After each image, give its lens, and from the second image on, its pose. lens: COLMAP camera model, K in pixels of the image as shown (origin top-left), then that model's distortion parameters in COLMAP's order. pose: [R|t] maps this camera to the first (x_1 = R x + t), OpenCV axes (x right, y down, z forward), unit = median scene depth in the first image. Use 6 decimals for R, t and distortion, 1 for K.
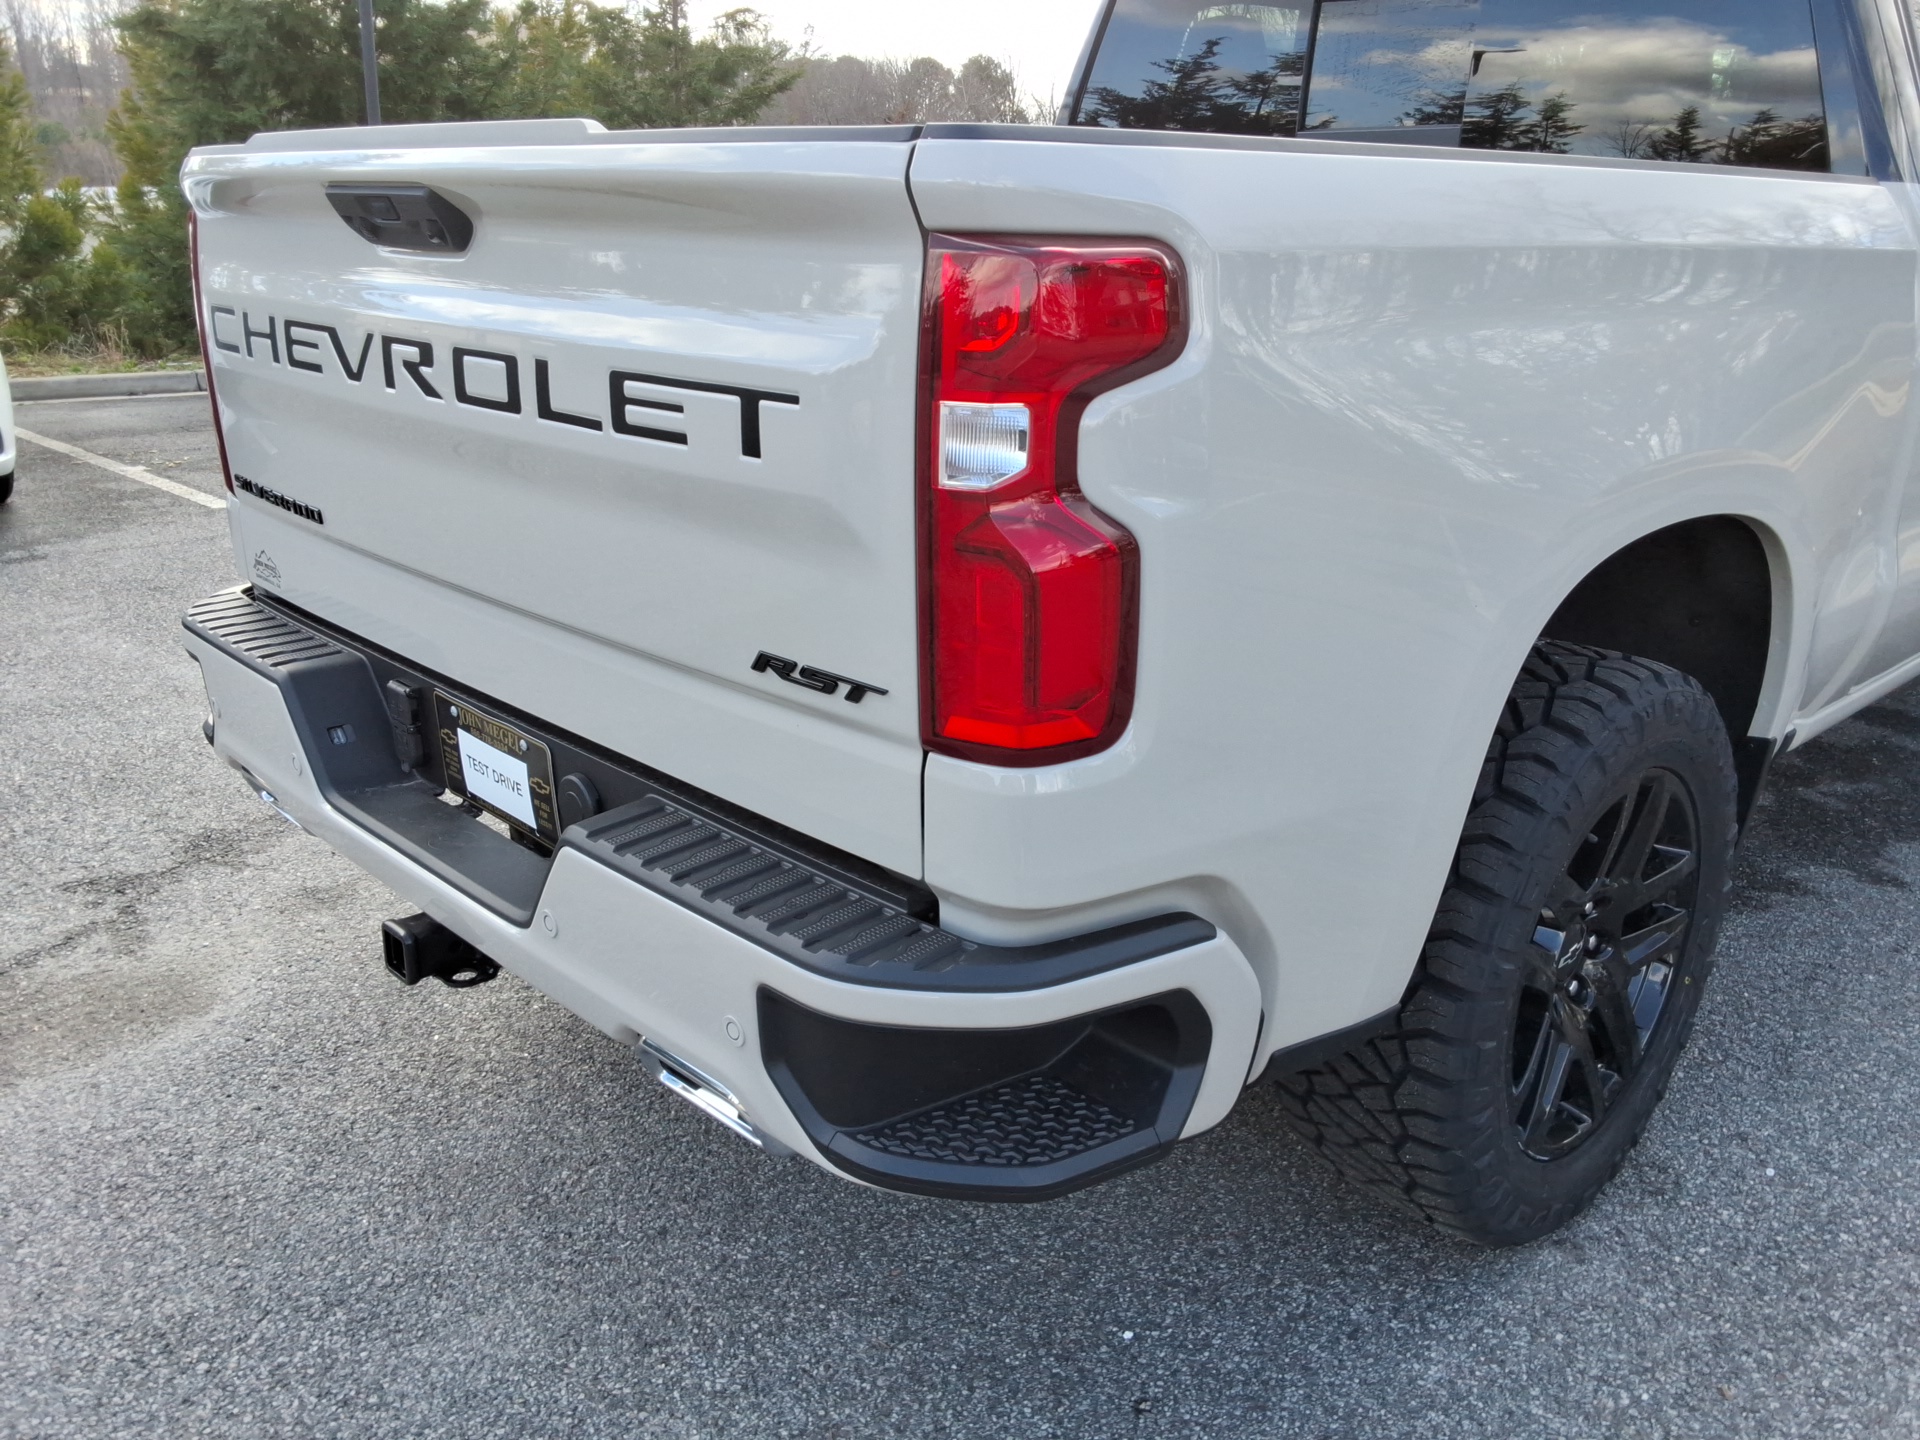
lens RADIAL K [[1544.8, 0, 970.0], [0, 1544.8, 706.7], [0, 0, 1]] dist [0.106399, -0.160527]
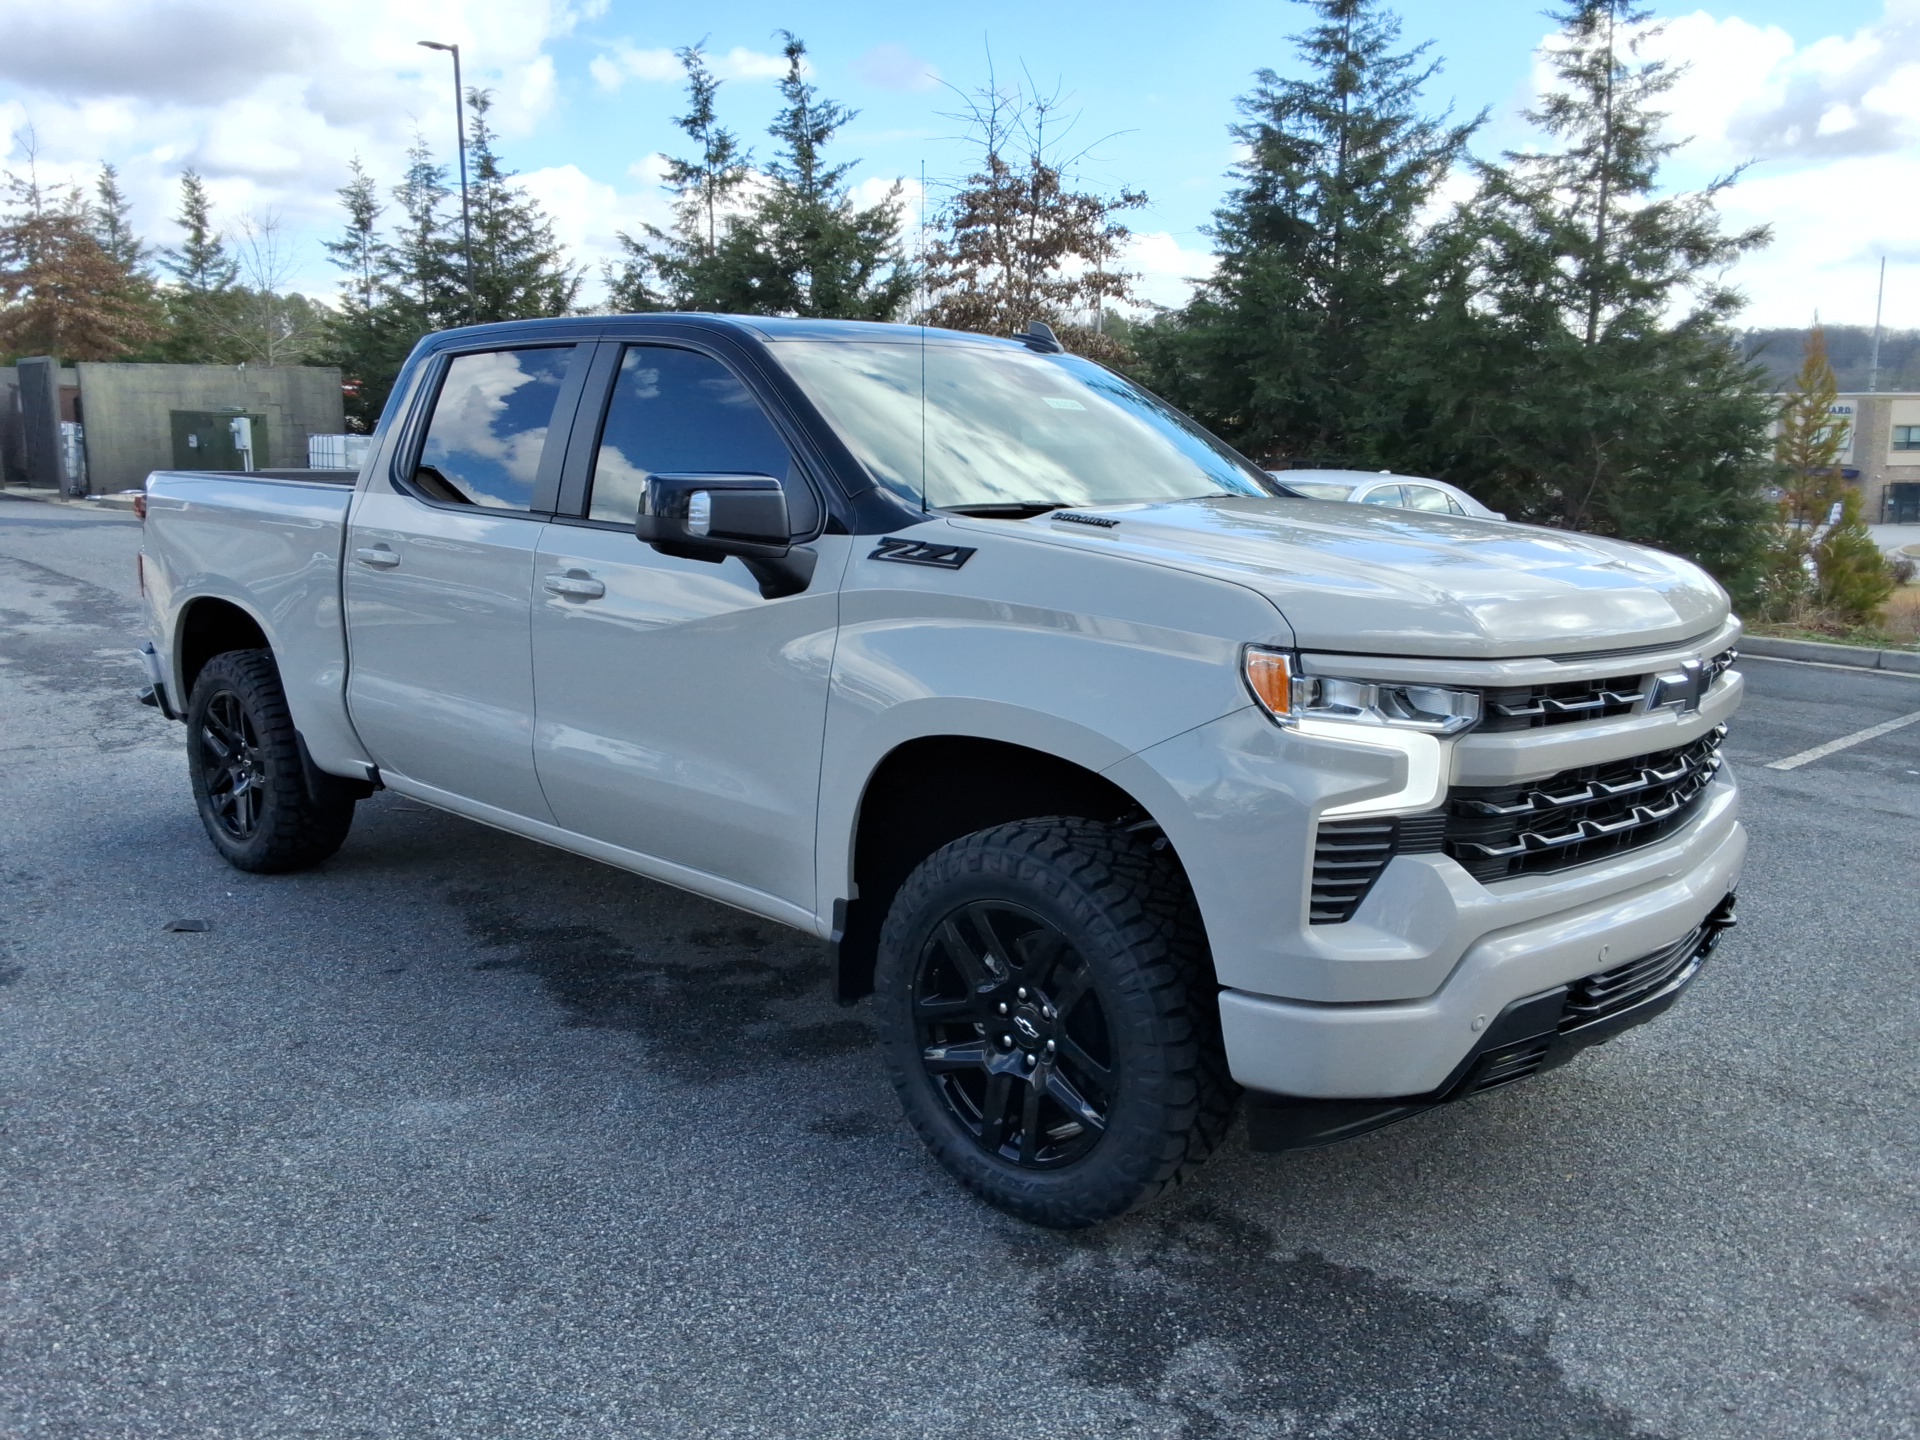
lens RADIAL K [[1544.8, 0, 962.3], [0, 1544.8, 702.4], [0, 0, 1]] dist [0.106399, -0.160527]
pose [[0.039721, 0.150723, -0.987778, 3.388876], [-0.322766, 0.937499, 0.130072, -0.751510], [0.945645, 0.313654, 0.085887, 2.091742]]
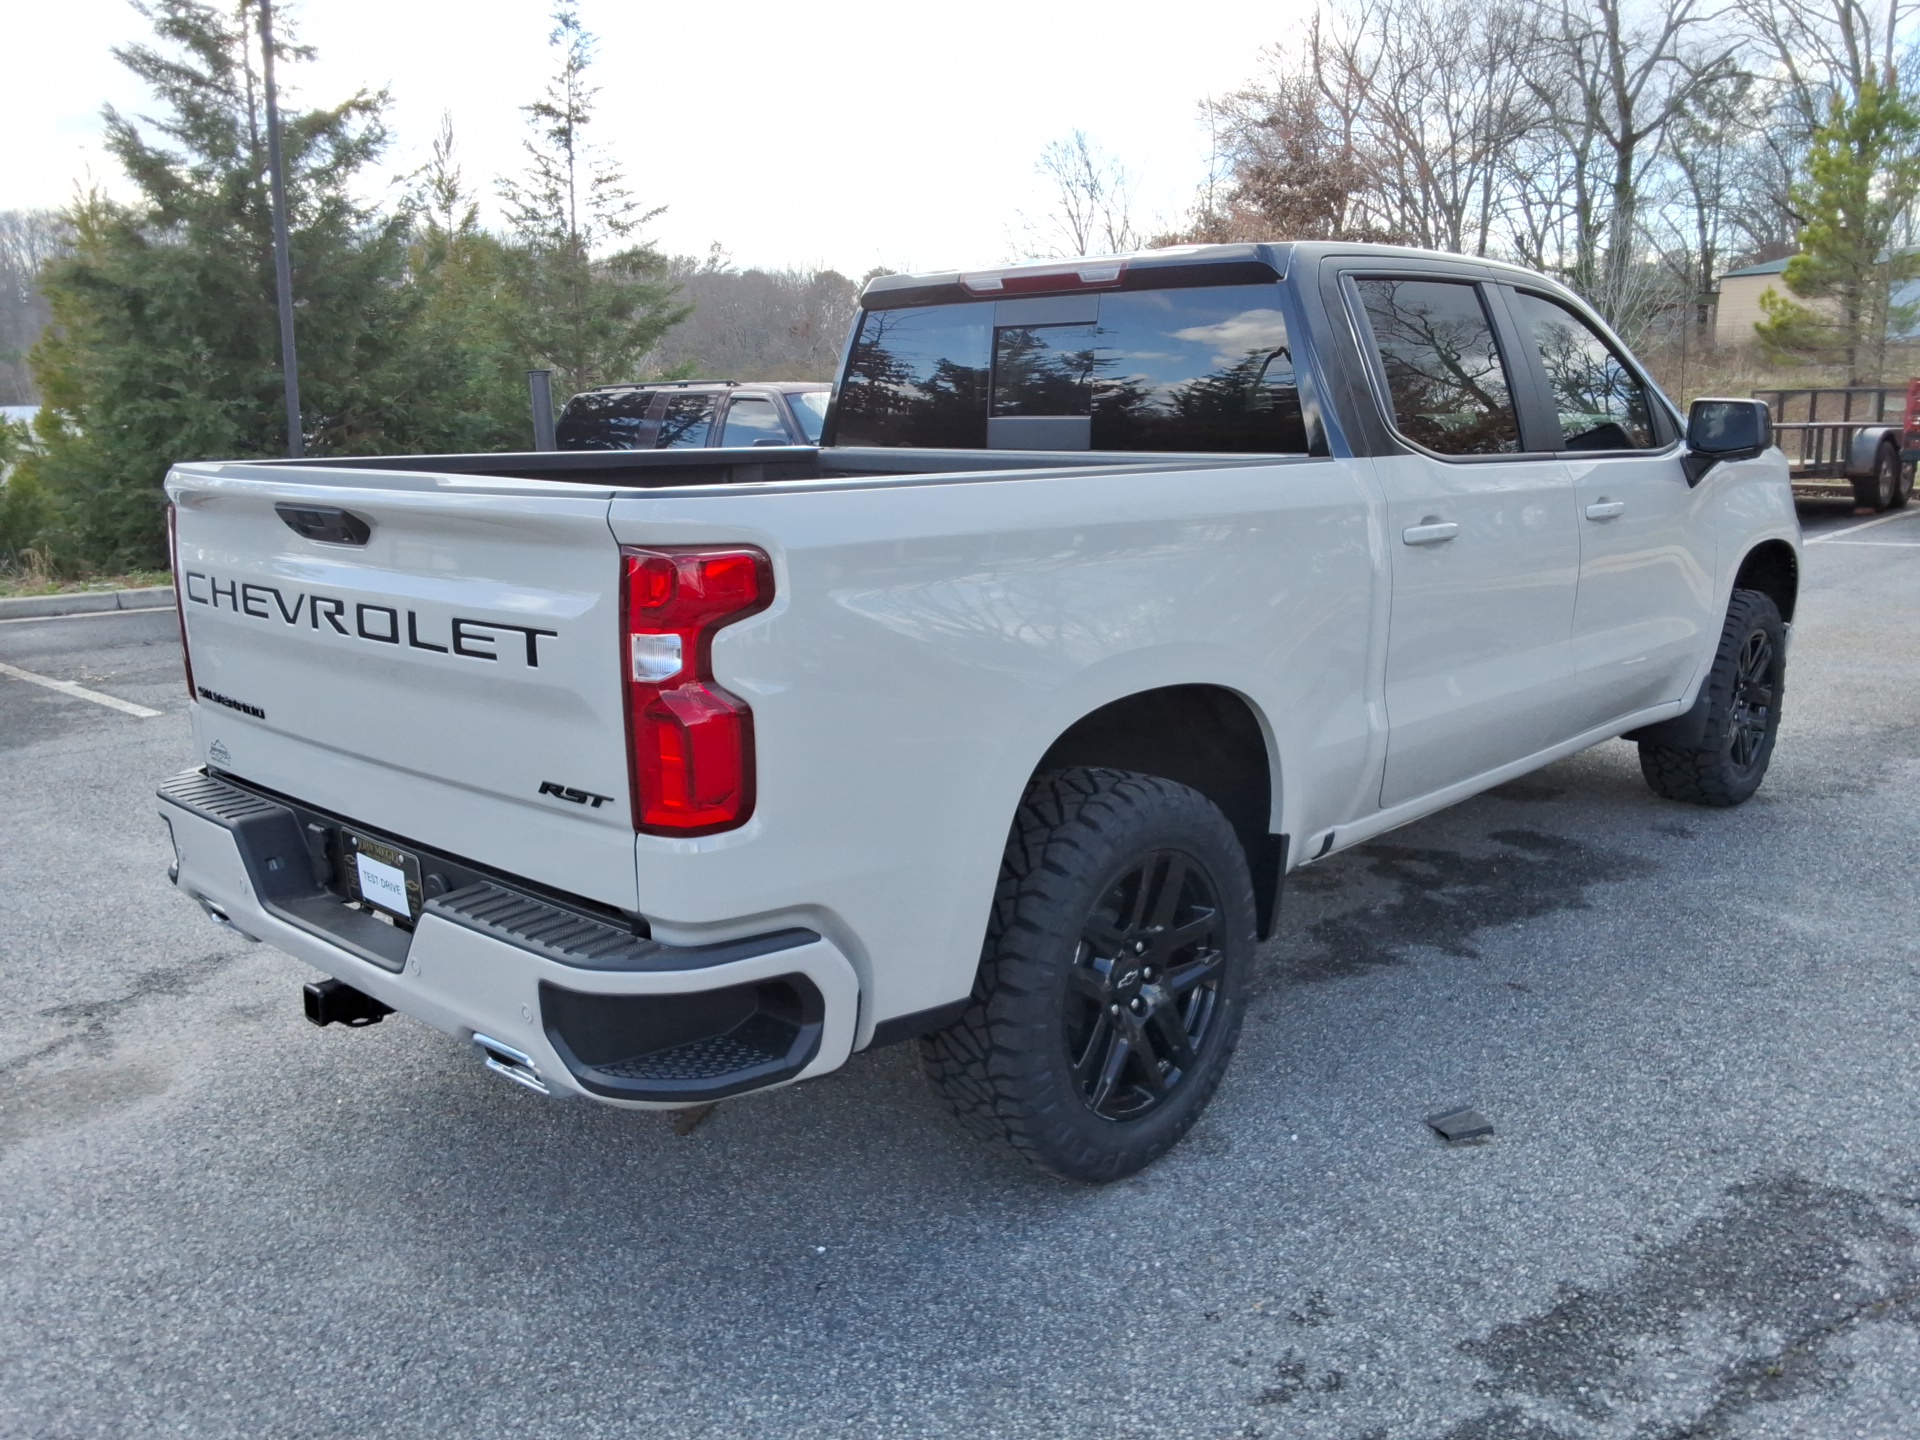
lens RADIAL K [[1544.8, 0, 965.3], [0, 1544.8, 704.7], [0, 0, 1]] dist [0.106399, -0.160527]
pose [[0.998200, -0.031666, 0.050931, 0.181991], [0.037530, 0.992227, -0.118645, 0.076024], [-0.046778, 0.120342, 0.991630, -0.532667]]
